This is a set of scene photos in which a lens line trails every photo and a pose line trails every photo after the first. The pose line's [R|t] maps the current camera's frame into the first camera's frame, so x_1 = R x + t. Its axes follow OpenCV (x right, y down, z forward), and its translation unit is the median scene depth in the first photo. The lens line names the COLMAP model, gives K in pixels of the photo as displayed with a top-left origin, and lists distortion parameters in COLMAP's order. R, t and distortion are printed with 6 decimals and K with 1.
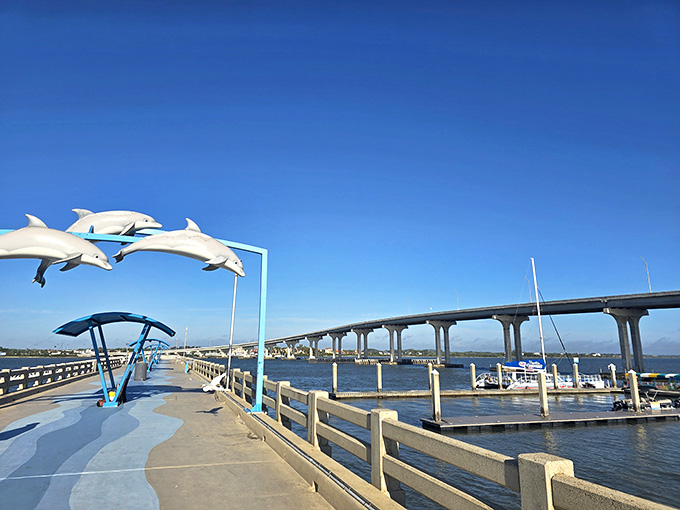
lens RADIAL K [[449.0, 0, 340.0], [0, 449.0, 255.0], [0, 0, 1]] dist [0.046928, -0.001488]
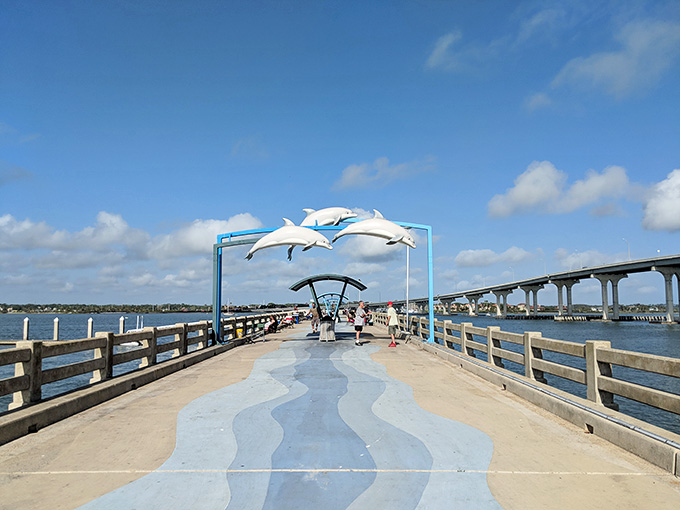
lens RADIAL K [[534.0, 0, 340.0], [0, 534.0, 255.0], [0, 0, 1]] dist [0.006325, 0.000230]
pose [[0.939319, -0.036739, -0.341071, 0.096338], [0.074740, 0.992282, 0.098950, -0.083647], [0.334803, -0.118437, 0.934815, -0.465038]]
